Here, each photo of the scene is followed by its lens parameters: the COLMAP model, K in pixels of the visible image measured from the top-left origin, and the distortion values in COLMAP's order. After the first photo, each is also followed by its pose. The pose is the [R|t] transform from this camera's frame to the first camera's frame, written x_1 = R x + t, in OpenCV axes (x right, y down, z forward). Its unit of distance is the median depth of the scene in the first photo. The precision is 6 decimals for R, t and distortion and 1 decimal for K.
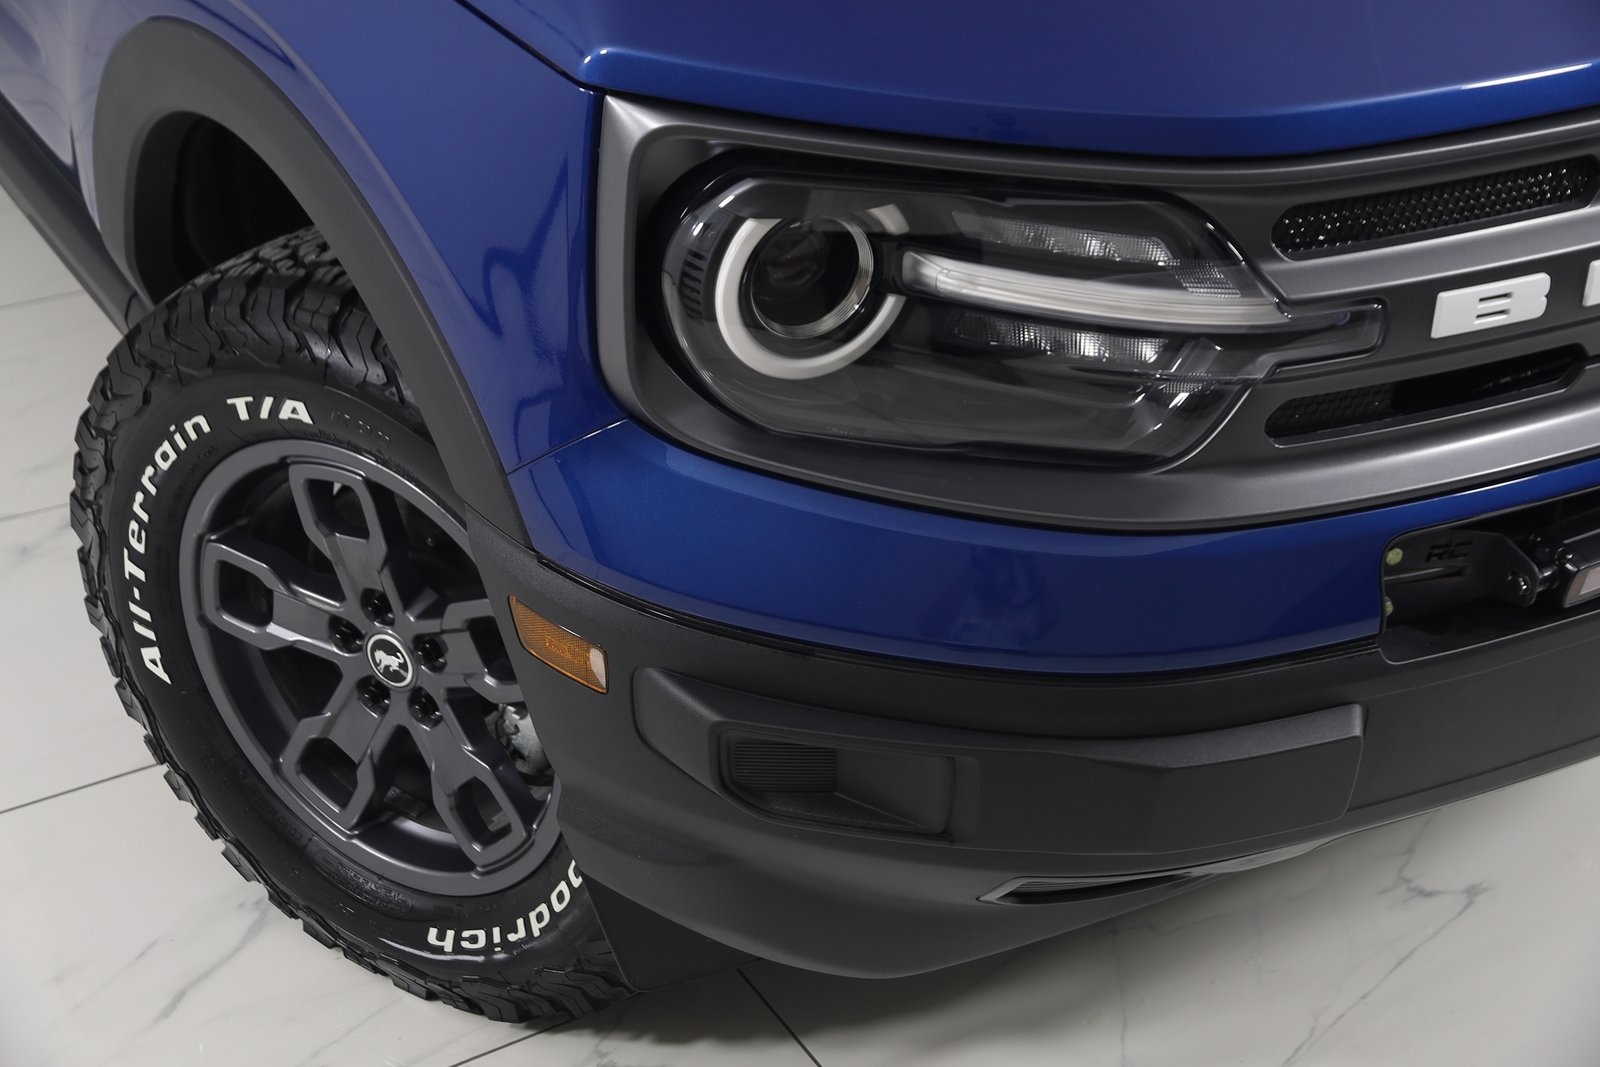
lens RADIAL K [[2518.0, 0, 800.0], [0, 2518.0, 533.5], [0, 0, 1]] dist [0.160496, 0.052883]
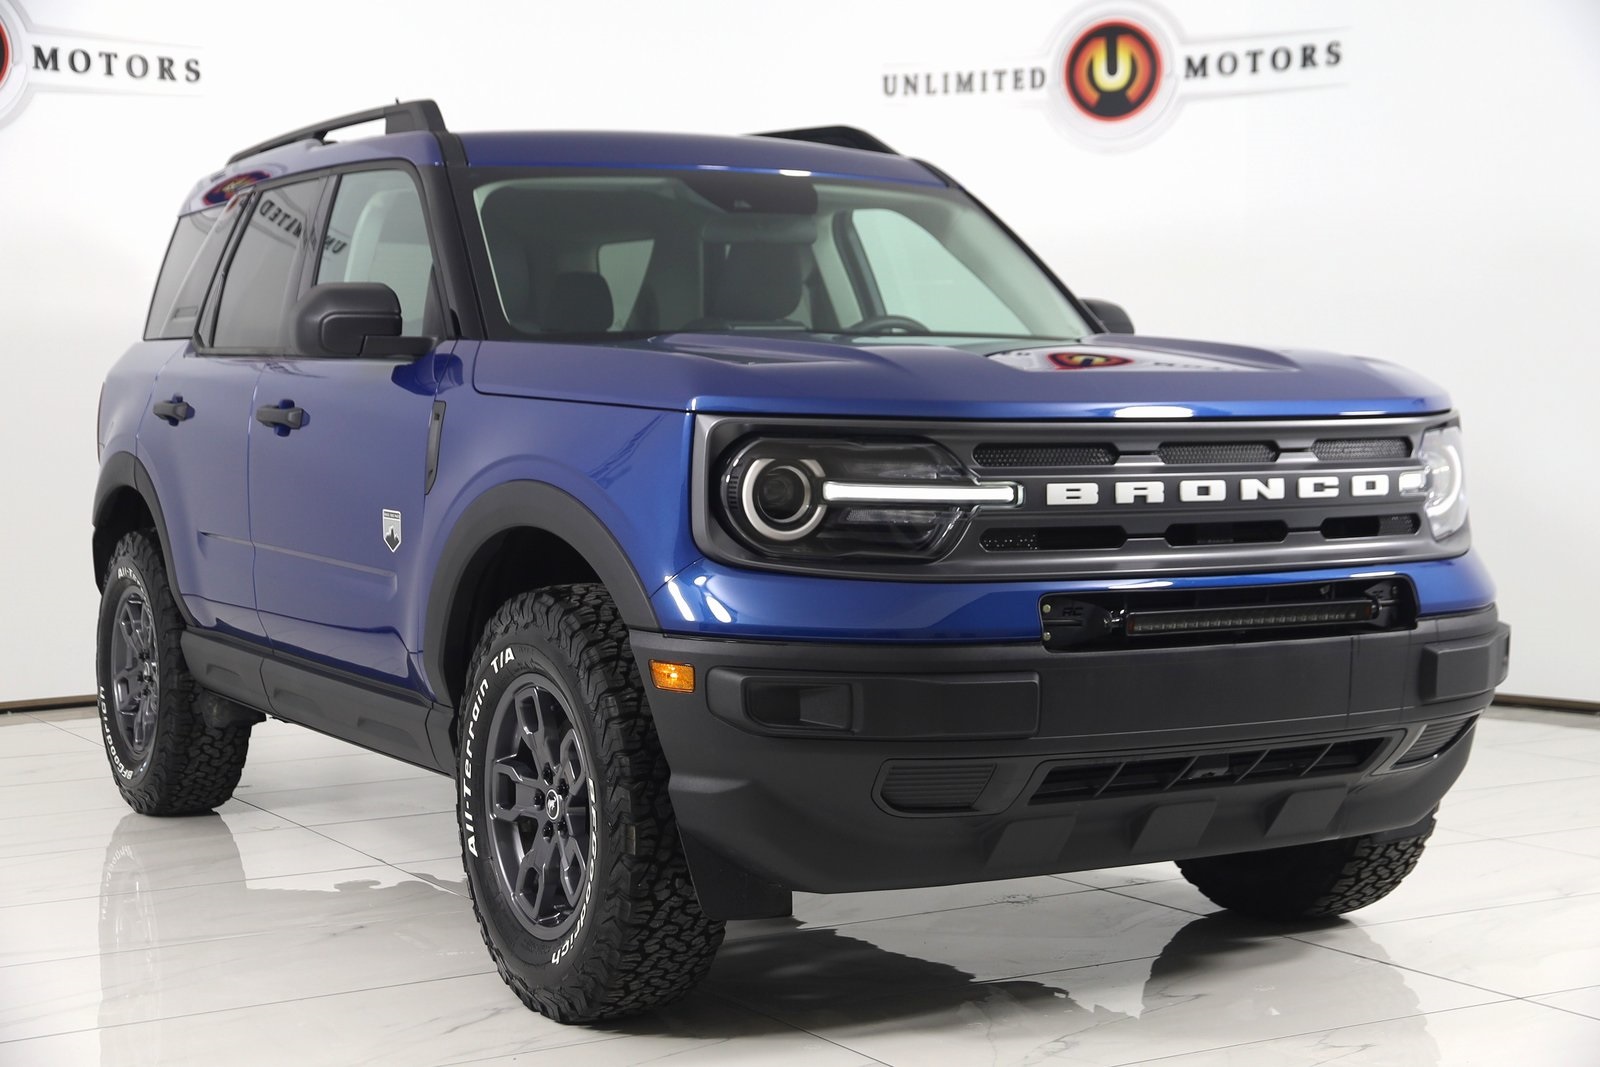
lens RADIAL K [[2518.0, 0, 800.0], [0, 2518.0, 533.5], [0, 0, 1]] dist [0.160496, 0.052883]
pose [[0.999473, -0.027186, -0.017750, 0.059078], [0.014910, 0.869961, -0.492895, 1.069670], [0.028842, 0.492371, 0.869908, -0.996969]]
